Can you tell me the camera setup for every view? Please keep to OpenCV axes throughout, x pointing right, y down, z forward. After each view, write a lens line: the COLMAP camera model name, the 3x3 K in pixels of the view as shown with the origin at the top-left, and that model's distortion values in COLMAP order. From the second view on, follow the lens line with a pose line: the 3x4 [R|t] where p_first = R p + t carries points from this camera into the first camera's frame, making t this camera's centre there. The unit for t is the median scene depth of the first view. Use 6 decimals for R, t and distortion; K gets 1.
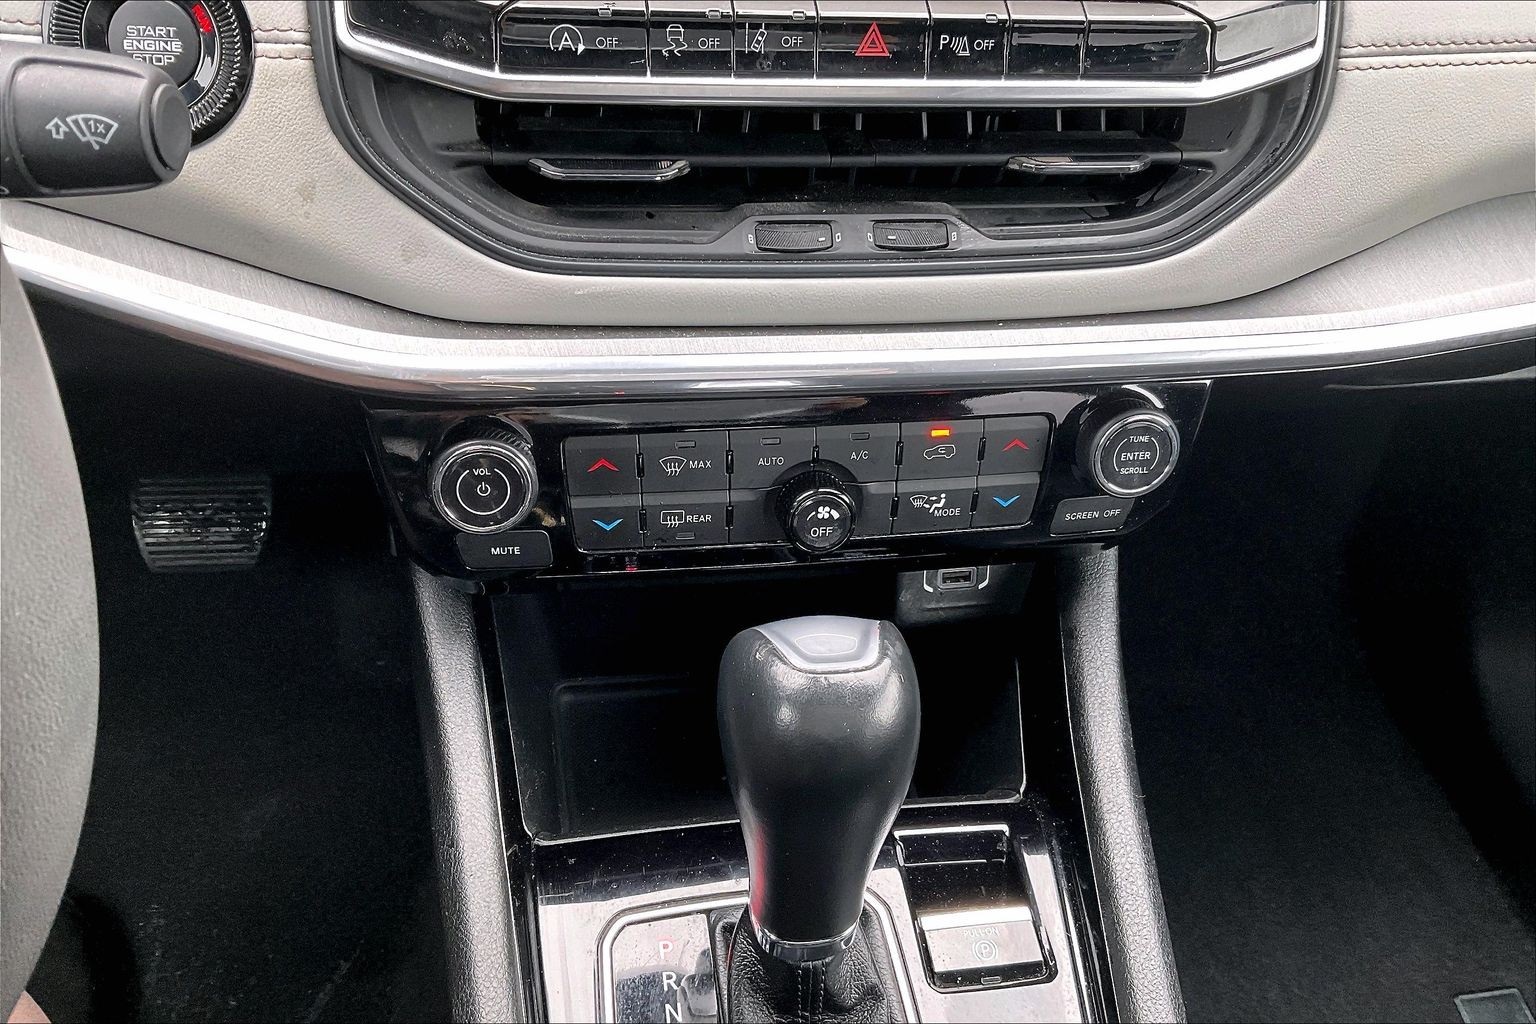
lens RADIAL K [[1270.0, 0, 764.0], [0, 1270.0, 514.3], [0, 0, 1]] dist [0.095867, -0.192460]
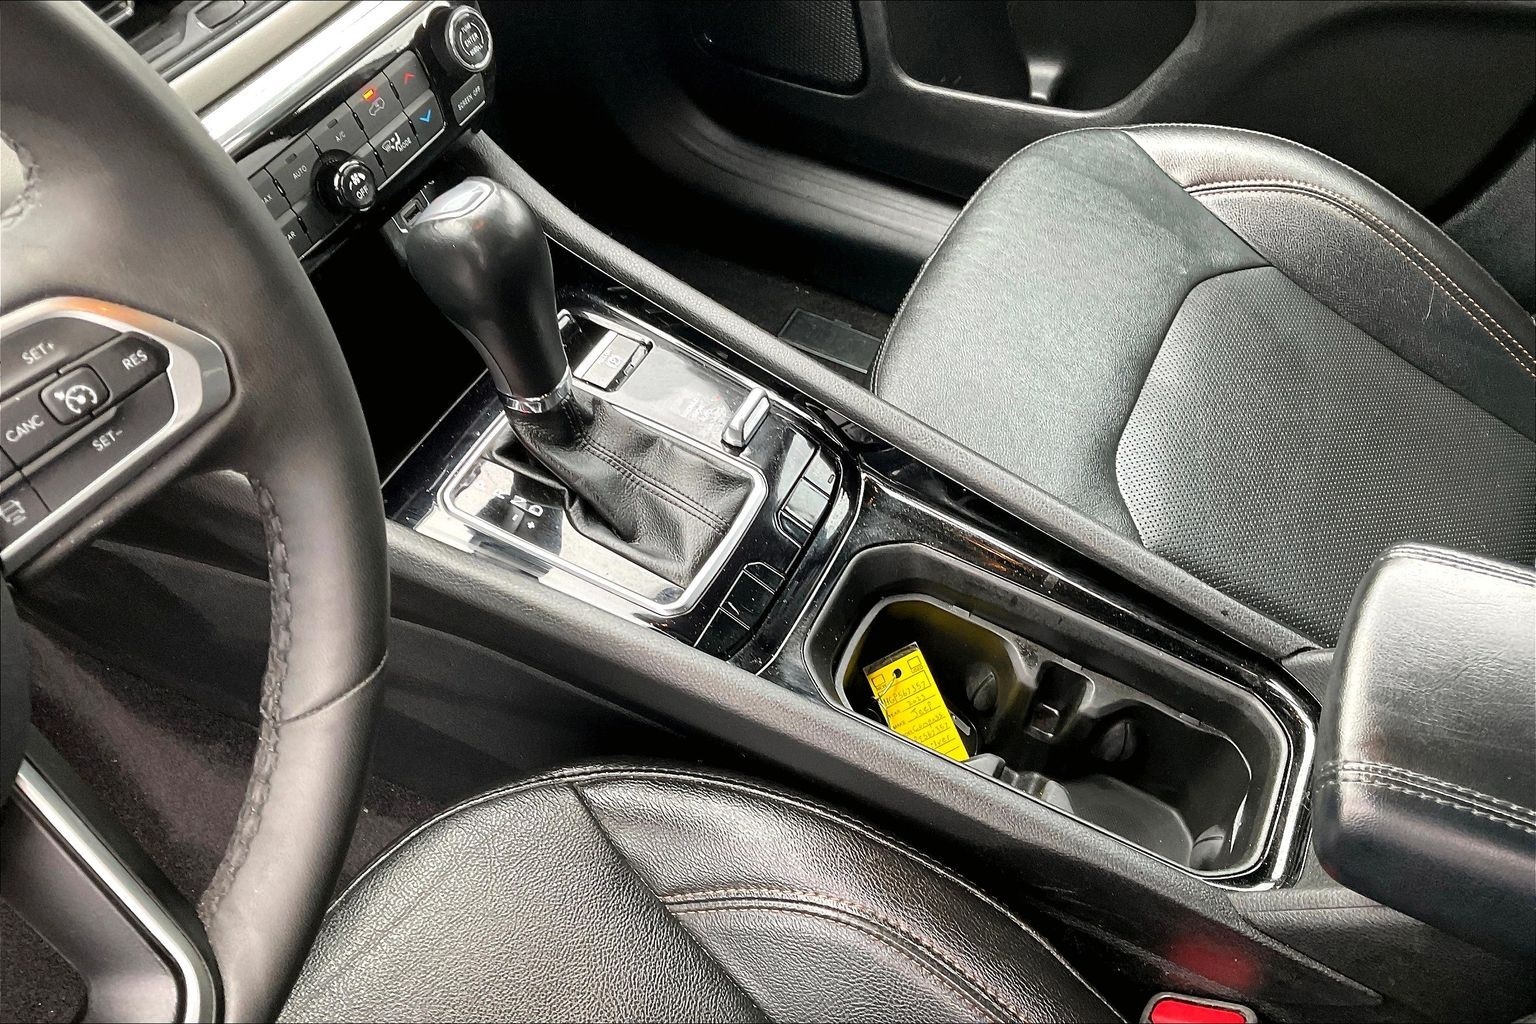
lens RADIAL K [[1270.0, 0, 764.0], [0, 1270.0, 514.3], [0, 0, 1]] dist [0.095867, -0.192460]
pose [[0.580180, -0.678341, 0.450827, -0.629482], [0.597461, 0.730636, 0.330472, 0.075782], [-0.553563, 0.077618, 0.829183, -0.446631]]
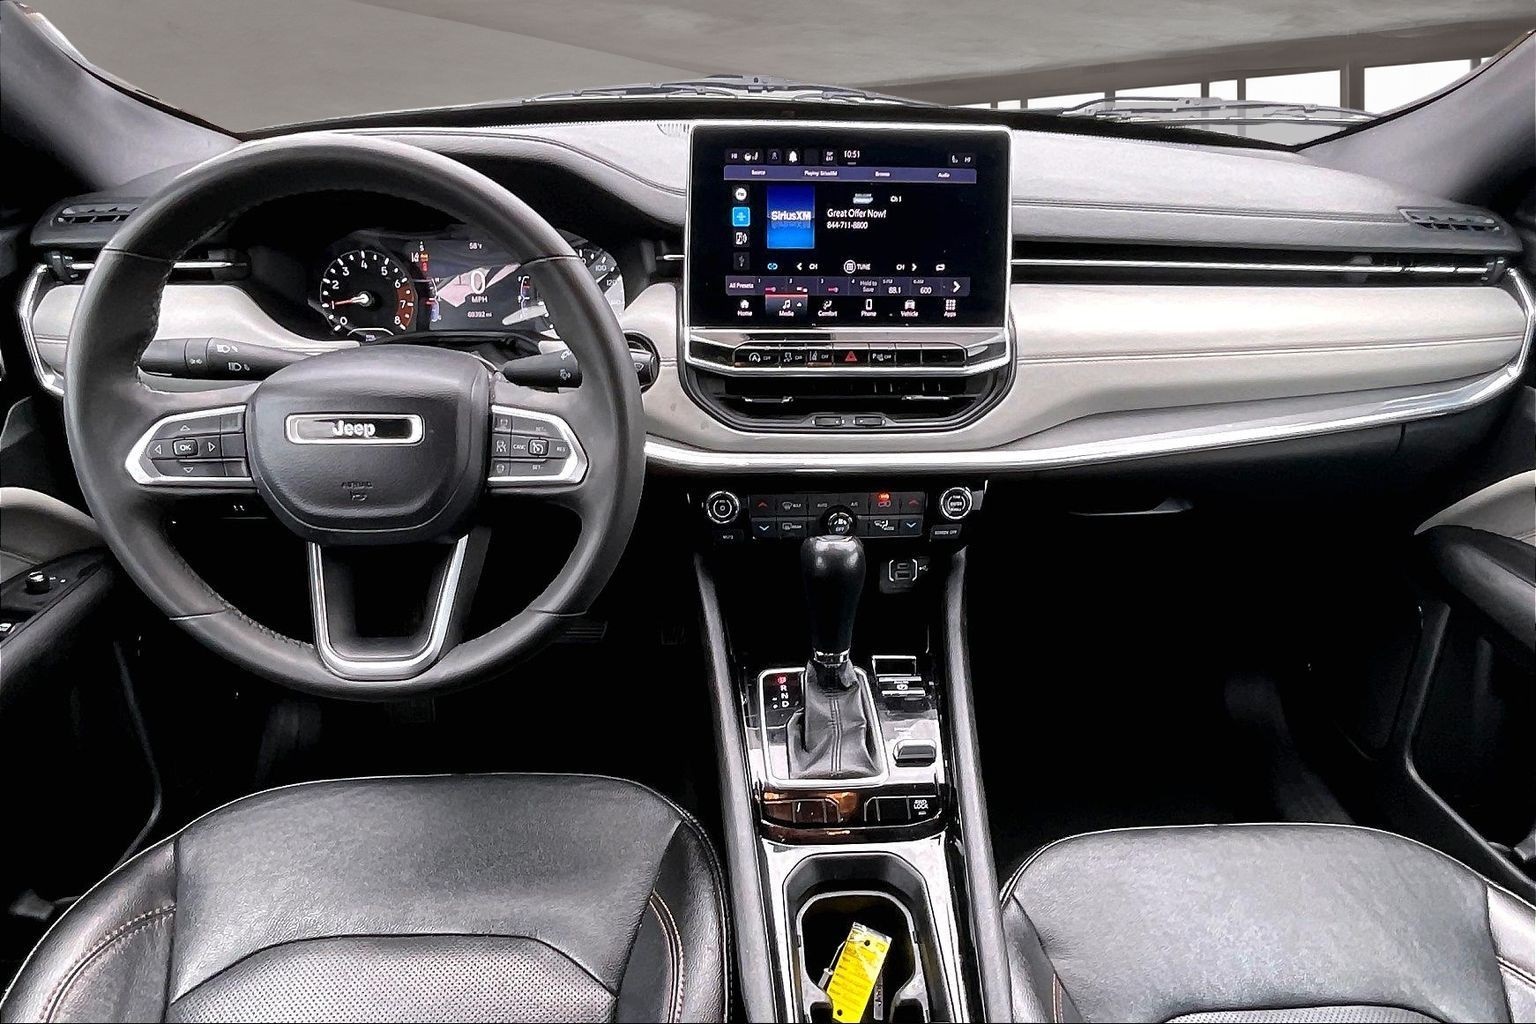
lens RADIAL K [[917.6, 0, 775.0], [0, 917.6, 648.9], [0, 0, 1]] dist [-0.019432, 0.016778]
pose [[0.993348, 0.000311, -0.115150, 0.143688], [-0.018076, 0.988020, -0.153263, 0.622563], [0.113723, 0.154325, 0.981453, -1.007553]]
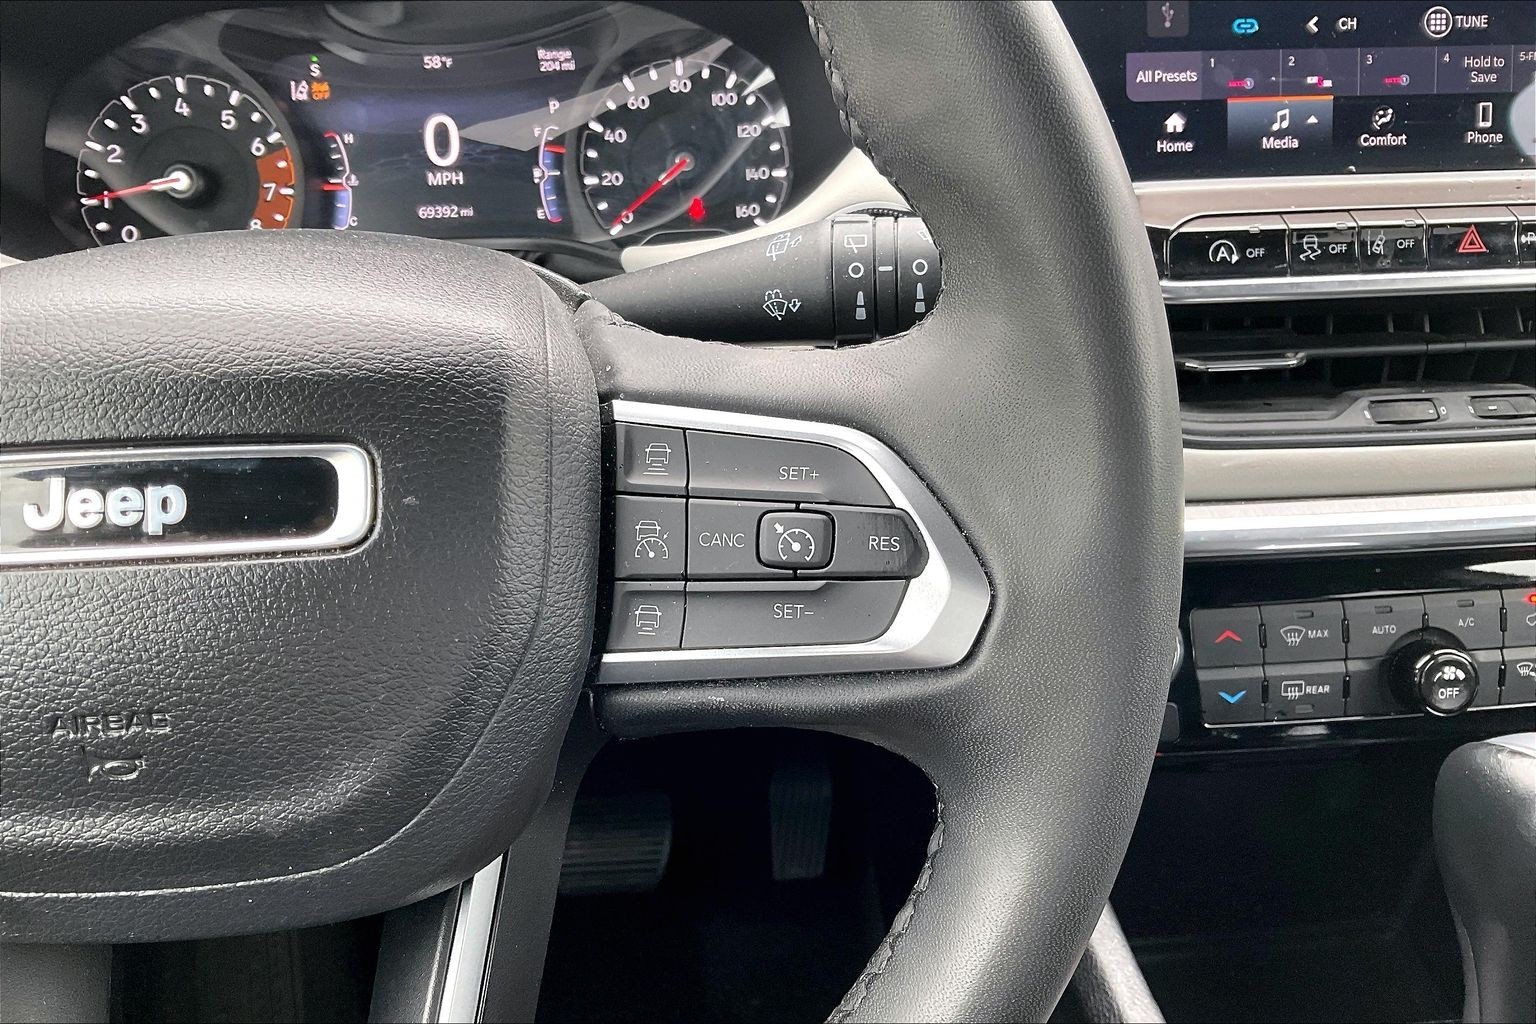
lens RADIAL K [[1285.5, 0, 768.5], [0, 1285.5, 505.5], [0, 0, 1]] dist [0.084649, -0.187418]
pose [[0.992489, -0.064241, -0.104105, -0.408119], [0.026252, 0.943037, -0.331651, 0.218123], [0.119480, 0.326427, 0.937640, -0.105469]]
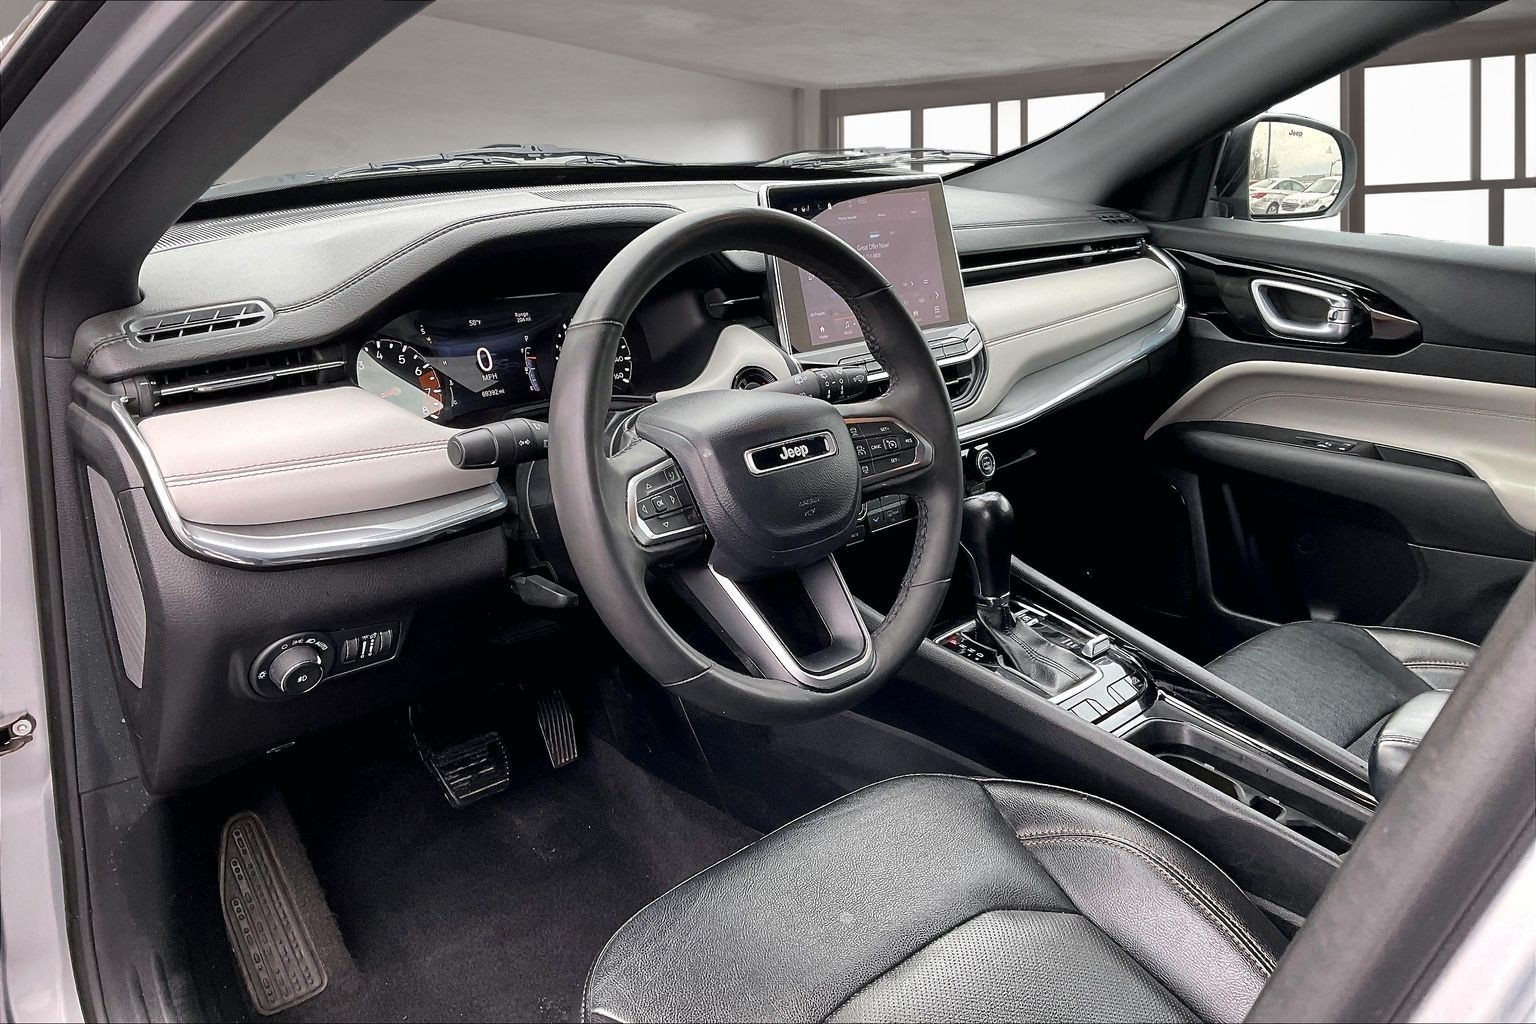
lens RADIAL K [[1260.9, 0, 768.6], [0, 1260.9, 511.6], [0, 0, 1]] dist [0.119981, -0.176906]
pose [[0.807436, -0.251697, 0.533569, -2.067669], [0.437961, 0.861692, -0.256275, 0.697048], [-0.395268, 0.440608, 0.805995, -1.427032]]
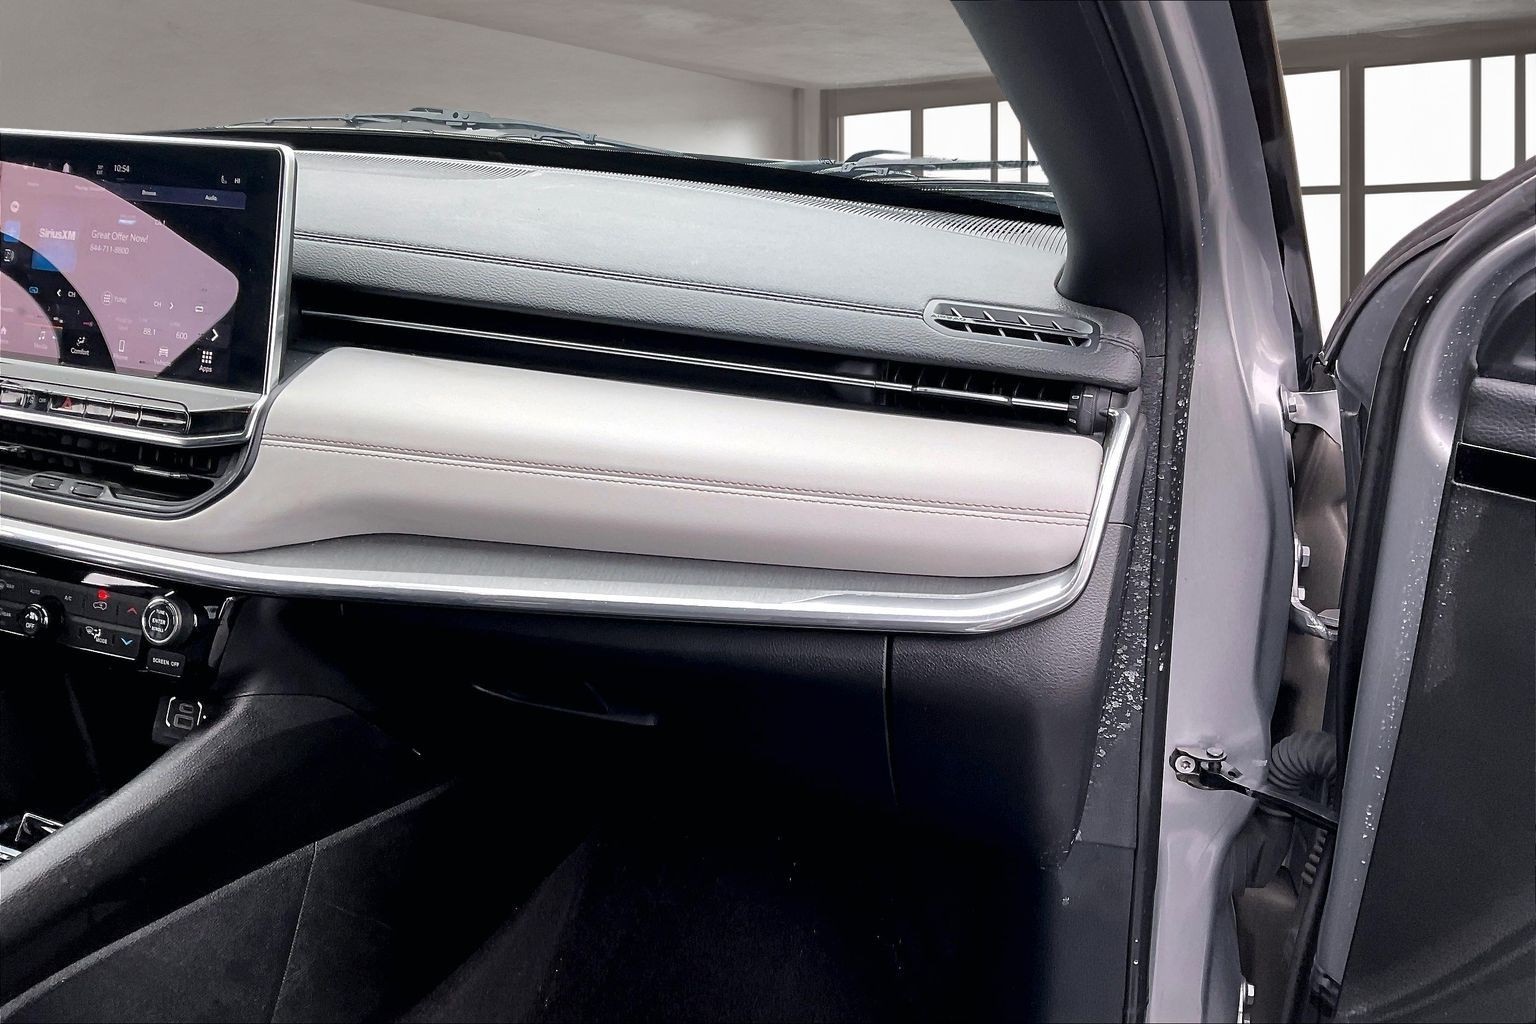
lens RADIAL K [[1270.0, 0, 764.0], [0, 1270.0, 514.3], [0, 0, 1]] dist [0.095867, -0.192460]
pose [[0.862175, 0.107688, -0.495033, 2.202798], [-0.317852, 0.875879, -0.363051, 0.246618], [0.394493, 0.470360, 0.789390, -0.261717]]
